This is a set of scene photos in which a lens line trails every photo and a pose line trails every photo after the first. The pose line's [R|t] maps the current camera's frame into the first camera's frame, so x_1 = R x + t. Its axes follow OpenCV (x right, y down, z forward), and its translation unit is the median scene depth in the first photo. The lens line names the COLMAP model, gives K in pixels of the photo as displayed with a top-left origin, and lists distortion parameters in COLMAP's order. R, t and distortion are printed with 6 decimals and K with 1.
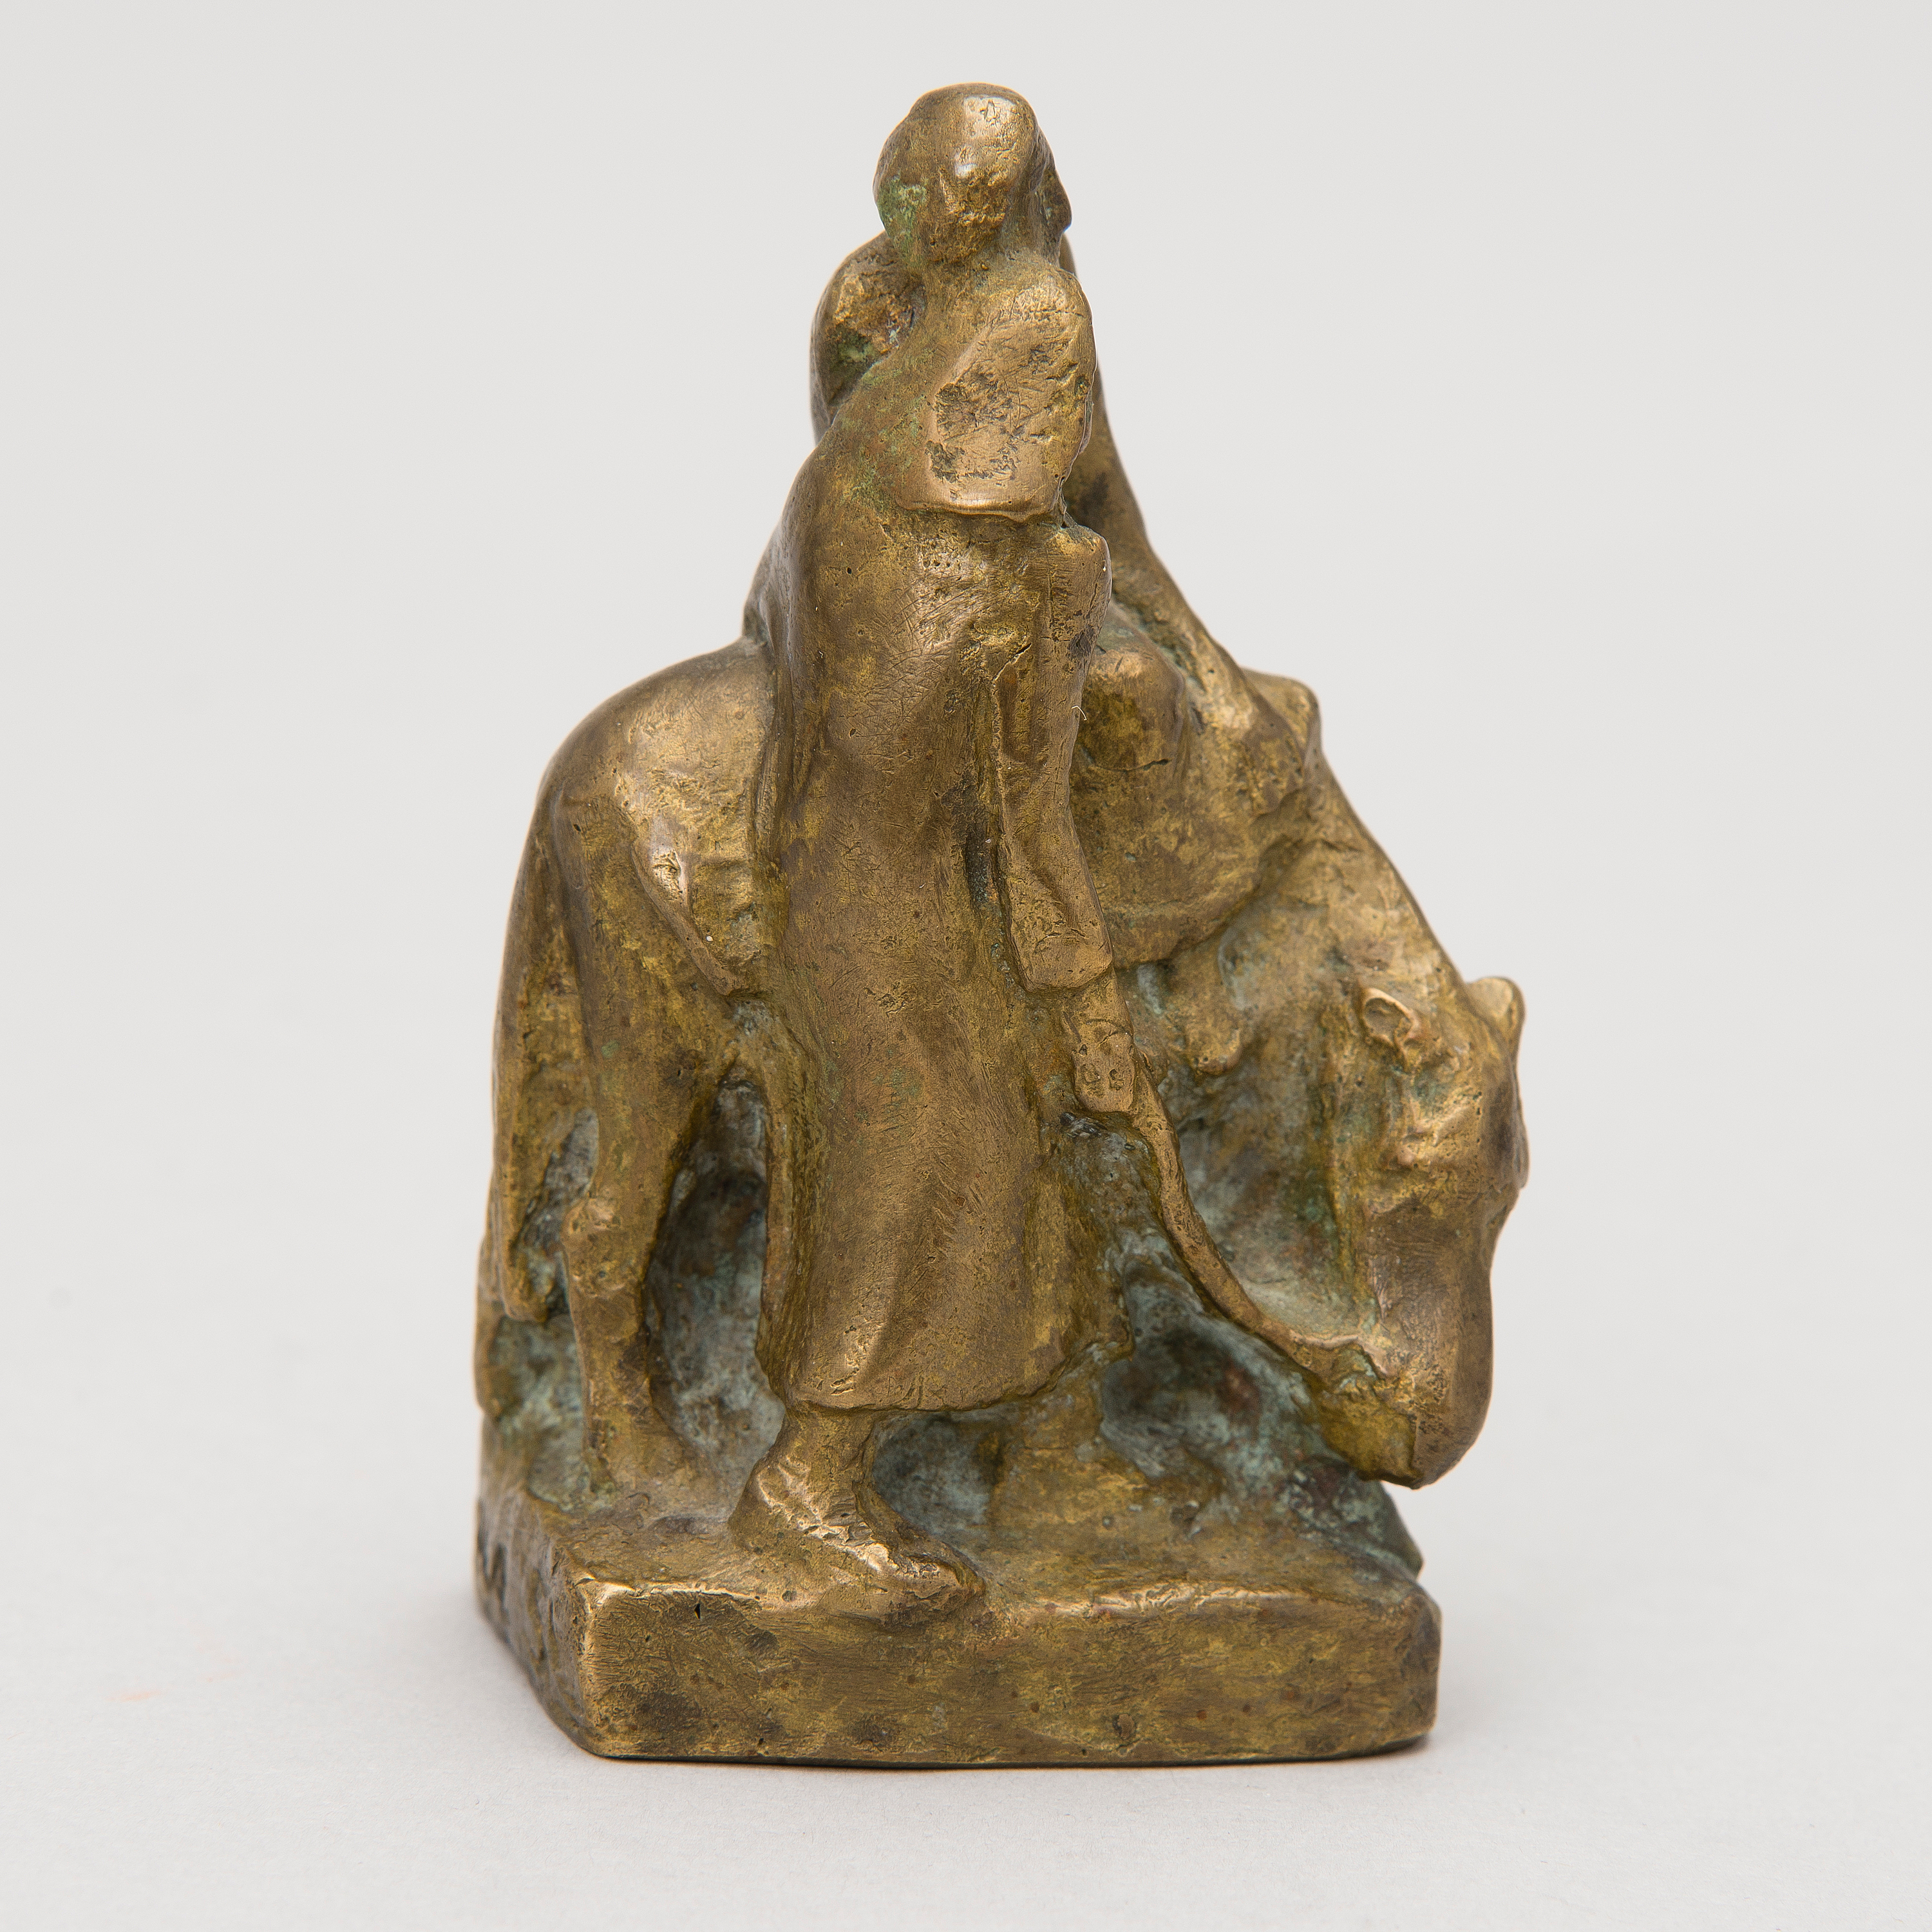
lens RADIAL K [[8890.2, 0, 967.5], [0, 8890.2, 975.6], [0, 0, 1]] dist [0.435992, 0.000000]
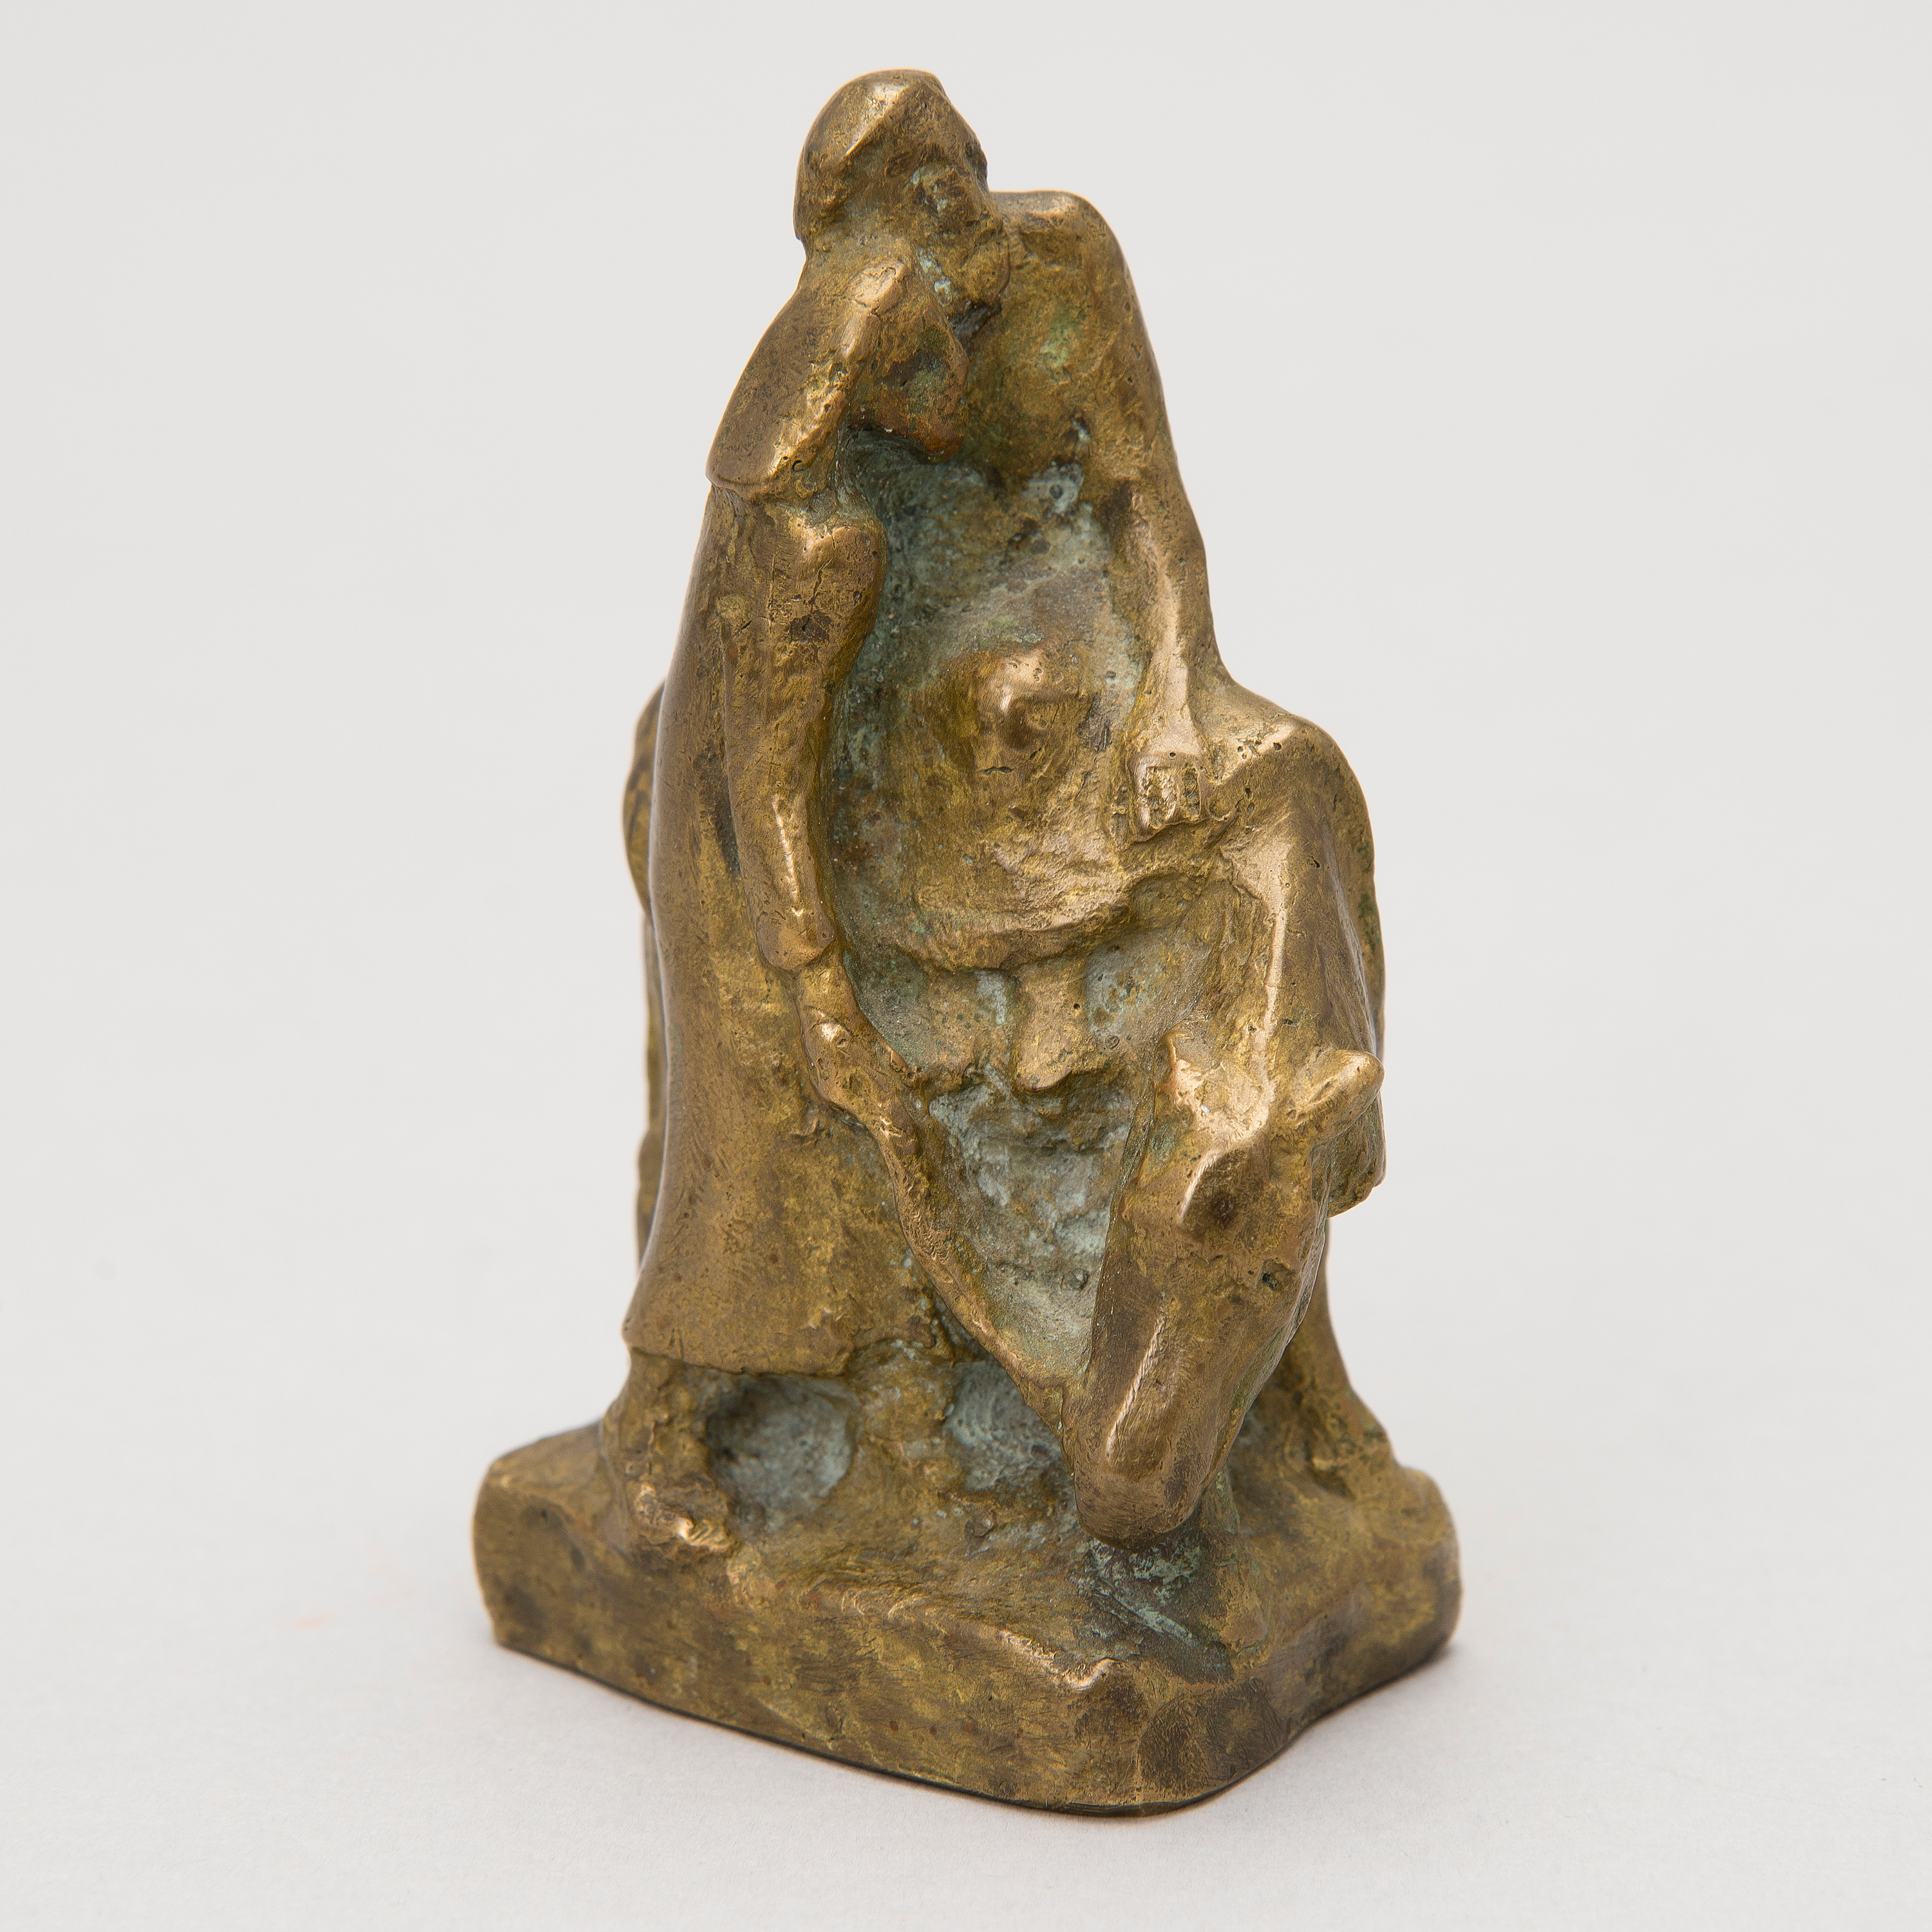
lens RADIAL K [[8890.2, 0, 967.6], [0, 8890.2, 956.9], [0, 0, 1]] dist [0.435992, 0.000000]
pose [[0.641422, 0.149101, -0.752560, 0.764473], [-0.148026, 0.986553, 0.069296, -0.071215], [0.752772, 0.066950, 0.654868, 0.352334]]
